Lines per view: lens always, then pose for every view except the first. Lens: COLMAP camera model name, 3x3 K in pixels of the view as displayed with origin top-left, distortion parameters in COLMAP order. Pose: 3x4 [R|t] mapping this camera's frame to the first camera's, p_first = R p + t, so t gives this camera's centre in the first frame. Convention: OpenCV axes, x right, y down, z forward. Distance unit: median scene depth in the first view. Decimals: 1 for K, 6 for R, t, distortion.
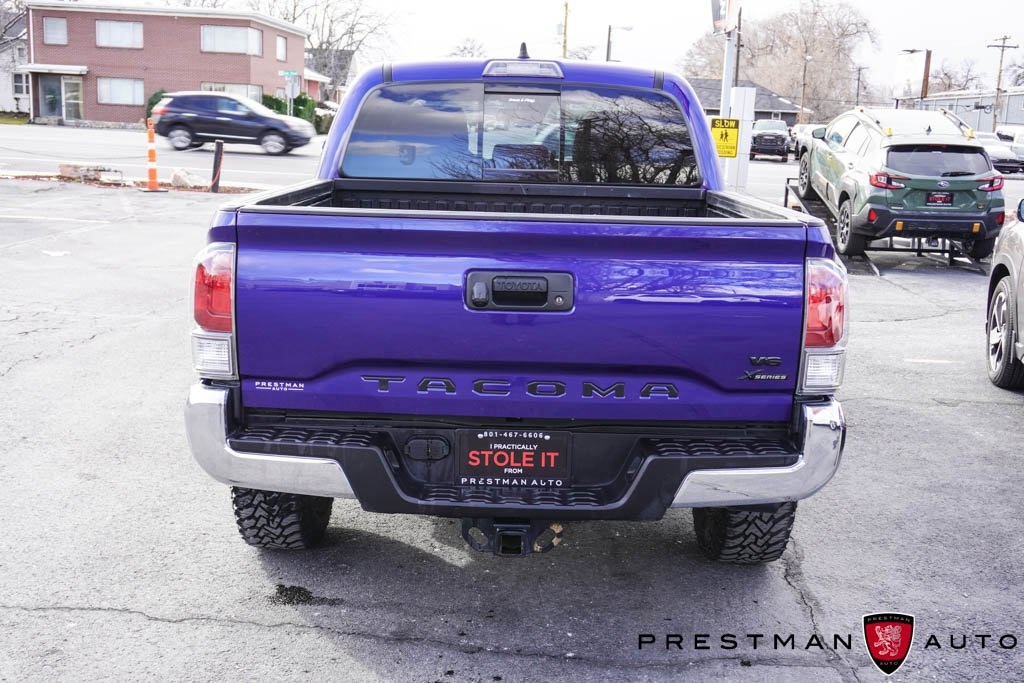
lens RADIAL K [[1126.6, 0, 501.8], [0, 1126.6, 339.5], [0, 0, 1]] dist [0.014278, 0.000000]
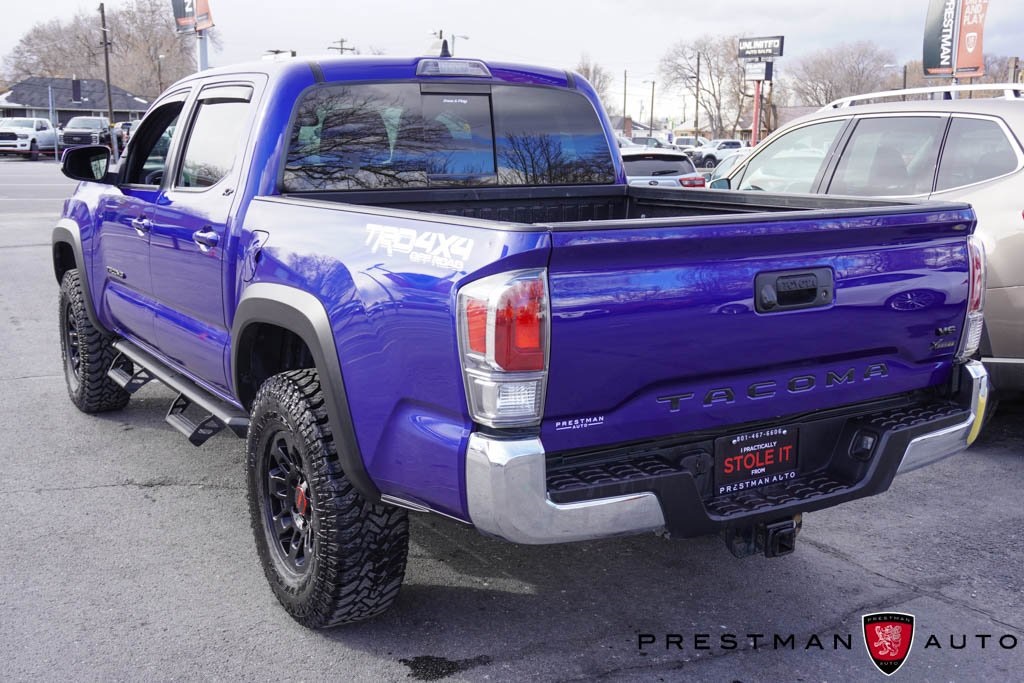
lens RADIAL K [[1126.6, 0, 506.3], [0, 1126.6, 348.0], [0, 0, 1]] dist [0.014278, 0.000000]
pose [[0.851058, -0.124838, 0.510015, -0.676643], [0.120966, 0.991813, 0.040914, -0.059652], [-0.510948, 0.026874, 0.859192, 0.252737]]
